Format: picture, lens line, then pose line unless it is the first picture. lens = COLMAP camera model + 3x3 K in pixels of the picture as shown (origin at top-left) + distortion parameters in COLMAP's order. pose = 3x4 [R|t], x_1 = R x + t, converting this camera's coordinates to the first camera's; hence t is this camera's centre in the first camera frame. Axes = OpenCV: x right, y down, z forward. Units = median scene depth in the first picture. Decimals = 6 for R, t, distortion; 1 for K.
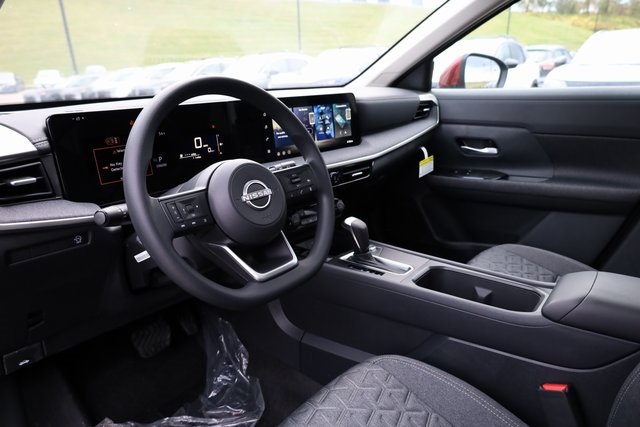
lens RADIAL K [[437.5, 0, 320.0], [0, 437.5, 213.5], [0, 0, 1]] dist [0.025715, 0.000969]
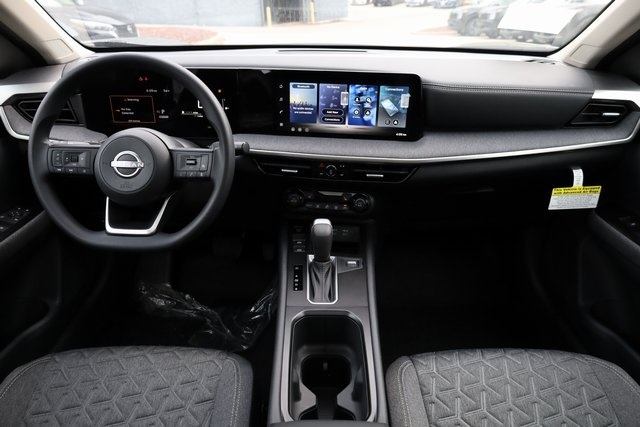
lens RADIAL K [[419.1, 0, 297.8], [0, 419.1, 213.7], [0, 0, 1]] dist [0.001541, 0.001022]
pose [[0.631796, 0.386207, -0.672070, 0.583082], [-0.260332, 0.922397, 0.285326, -0.222558], [0.730110, -0.005307, 0.683309, 0.362266]]
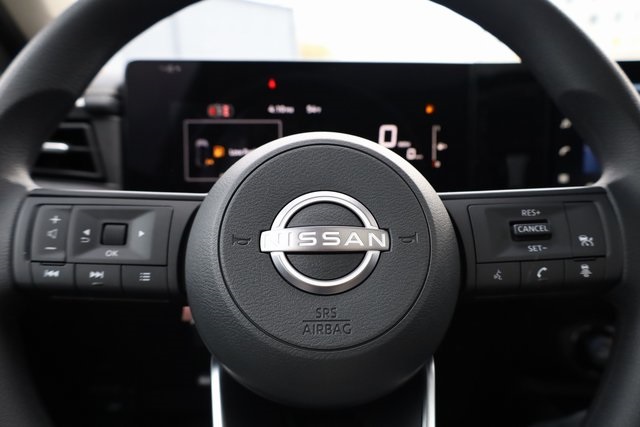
lens RADIAL K [[437.5, 0, 320.0], [0, 437.5, 213.5], [0, 0, 1]] dist [0.025715, 0.000969]
pose [[0.680636, 0.143219, -0.718487, 0.043456], [-0.234026, 0.971828, -0.027979, -0.032150], [0.694238, 0.187189, 0.694977, 0.493249]]
